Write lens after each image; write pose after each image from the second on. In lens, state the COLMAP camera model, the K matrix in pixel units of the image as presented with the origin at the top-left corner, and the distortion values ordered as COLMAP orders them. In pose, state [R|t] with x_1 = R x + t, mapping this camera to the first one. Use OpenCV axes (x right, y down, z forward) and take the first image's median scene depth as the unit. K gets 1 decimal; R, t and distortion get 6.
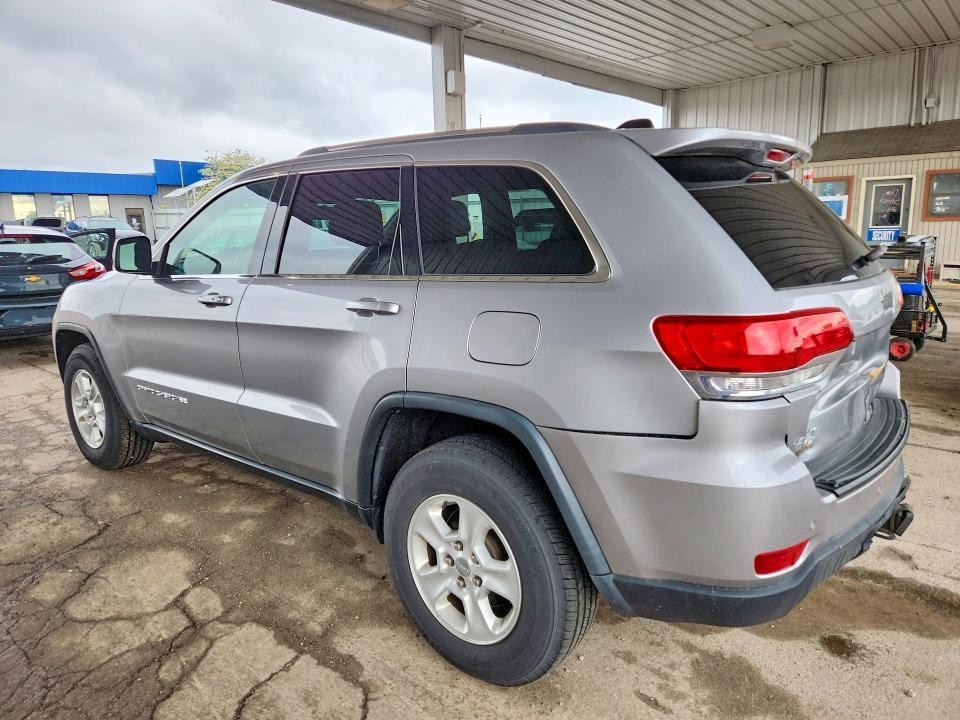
lens RADIAL K [[641.1, 0, 483.5], [0, 641.1, 360.4], [0, 0, 1]] dist [0.117699, -0.104846]
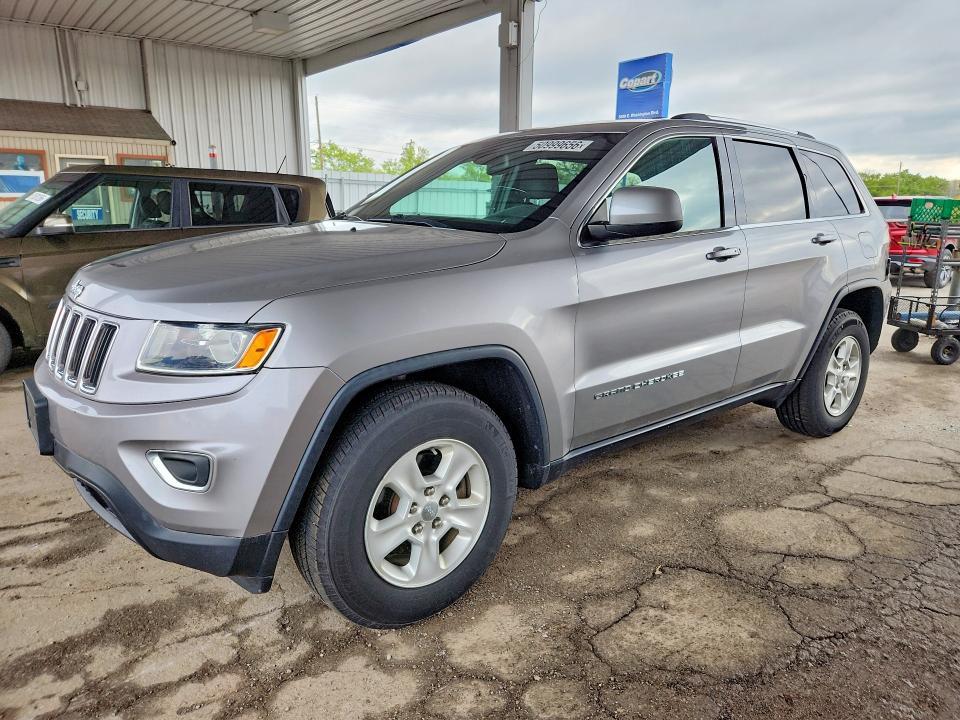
lens RADIAL K [[641.1, 0, 483.5], [0, 641.1, 360.4], [0, 0, 1]] dist [0.117699, -0.104846]
pose [[0.188268, -0.209985, 0.959407, -1.400241], [0.189252, 0.966324, 0.174362, -0.169102], [-0.963711, 0.148743, 0.221668, 1.085047]]
